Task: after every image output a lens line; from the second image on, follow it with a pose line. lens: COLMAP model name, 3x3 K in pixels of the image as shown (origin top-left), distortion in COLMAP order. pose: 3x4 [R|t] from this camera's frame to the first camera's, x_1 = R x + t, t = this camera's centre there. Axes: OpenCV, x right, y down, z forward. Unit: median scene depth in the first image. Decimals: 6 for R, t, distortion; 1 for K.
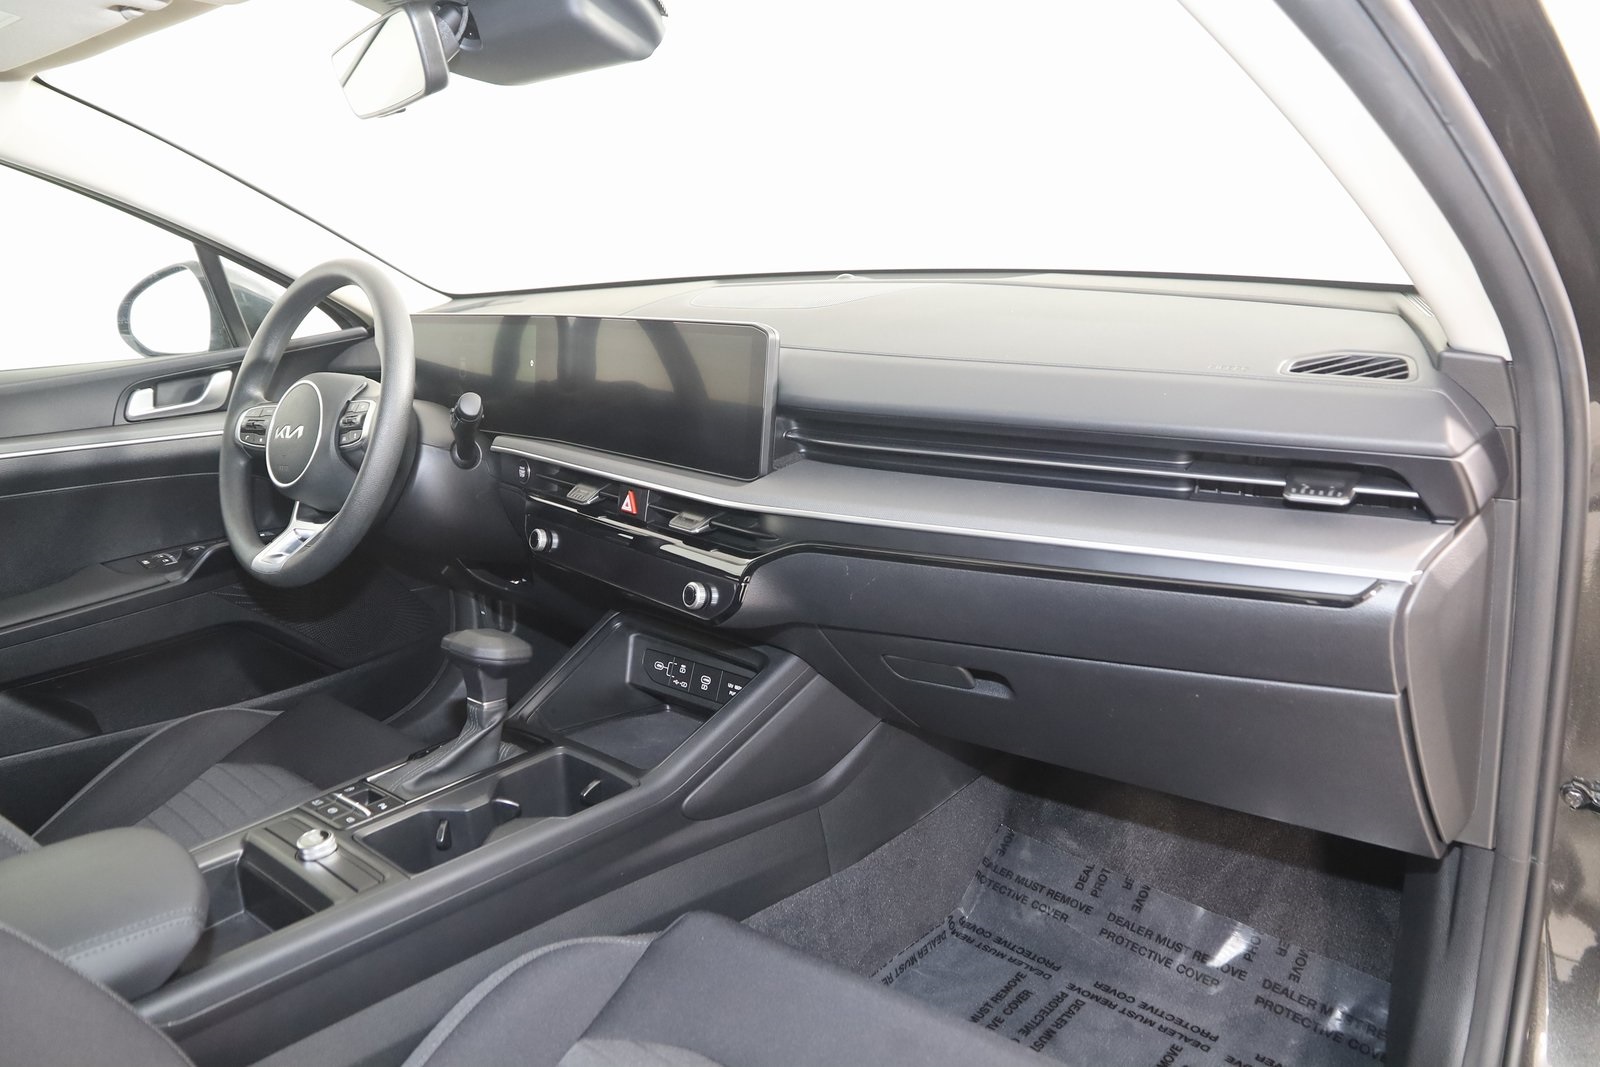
lens RADIAL K [[1088.5, 0, 805.1], [0, 1088.5, 514.3], [0, 0, 1]] dist [-0.118517, 0.079369]
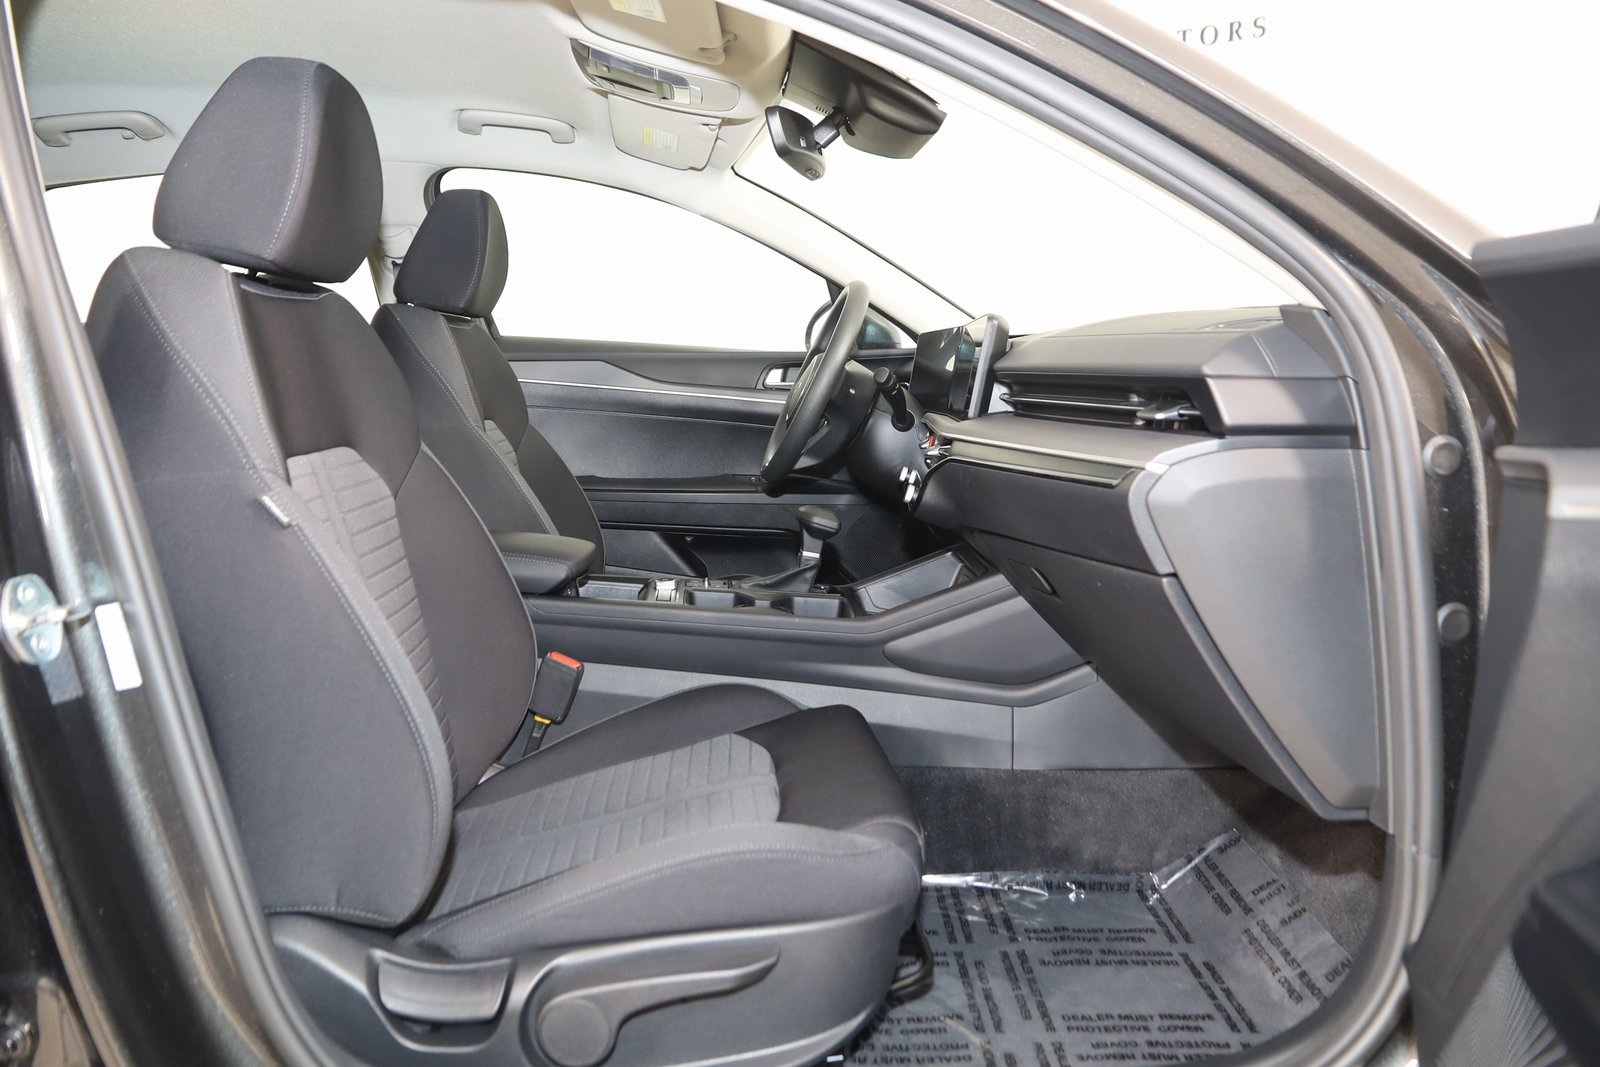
lens RADIAL K [[1103.3, 0, 799.1], [0, 1103.3, 519.5], [0, 0, 1]] dist [-0.115785, 0.088485]
pose [[0.688927, 0.160432, -0.706853, 0.693205], [-0.242153, 0.970109, -0.015830, 0.137790], [0.683185, 0.182072, 0.707183, -0.102235]]
